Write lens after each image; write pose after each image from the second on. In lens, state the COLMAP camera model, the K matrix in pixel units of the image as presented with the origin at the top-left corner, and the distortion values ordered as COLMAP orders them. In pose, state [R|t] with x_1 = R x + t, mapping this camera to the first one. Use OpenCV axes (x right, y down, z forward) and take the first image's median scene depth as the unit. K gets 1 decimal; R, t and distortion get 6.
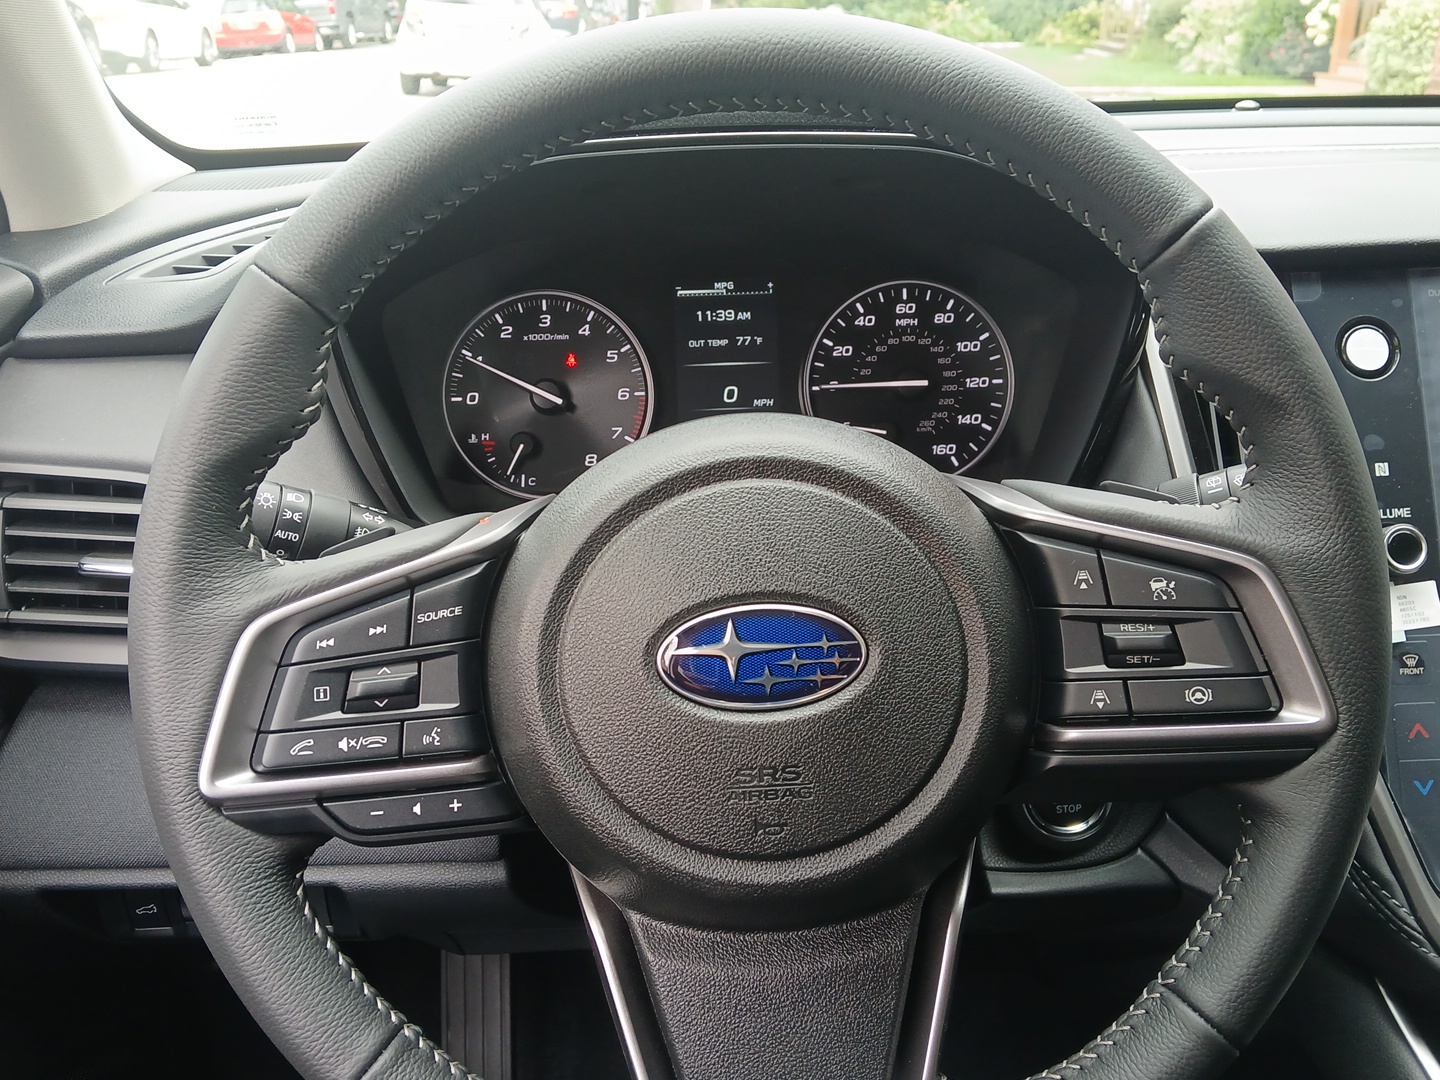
lens RADIAL K [[1362.2, 0, 727.5], [0, 1362.2, 565.4], [0, 0, 1]] dist [0.031284, 0.000000]
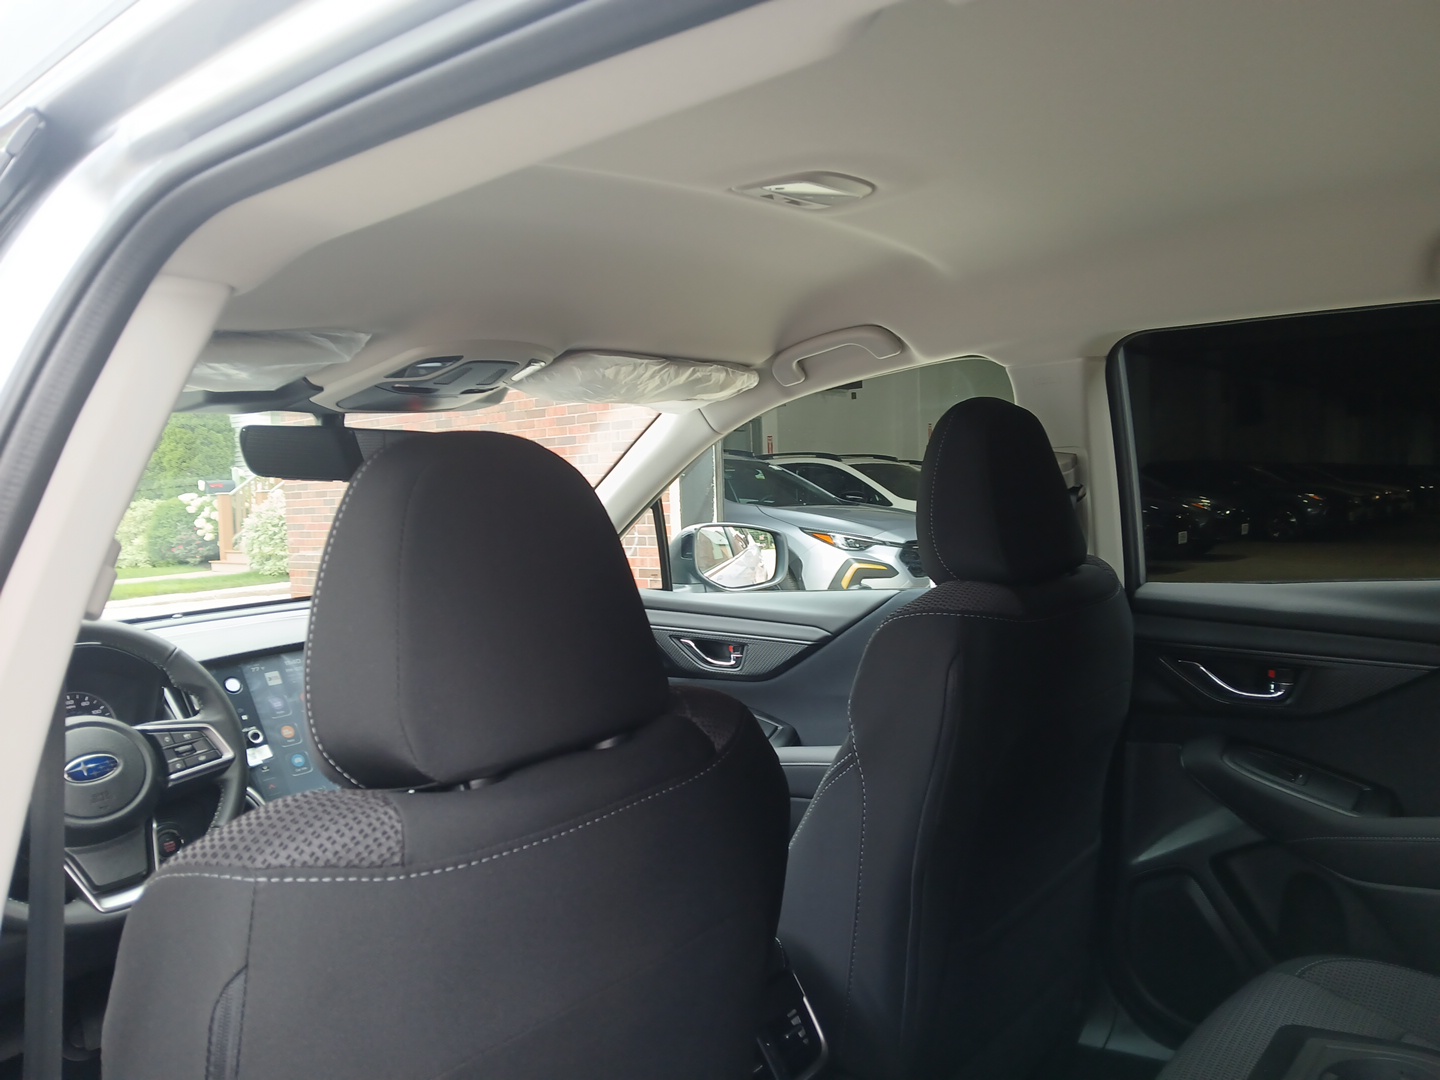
lens RADIAL K [[1109.8, 0, 732.2], [0, 1109.8, 544.7], [0, 0, 1]] dist [-0.018537, -0.003770]
pose [[0.676727, -0.071259, 0.732777, -0.912113], [0.320894, 0.924338, -0.206462, 0.648270], [-0.662622, 0.374862, 0.648391, -2.317785]]
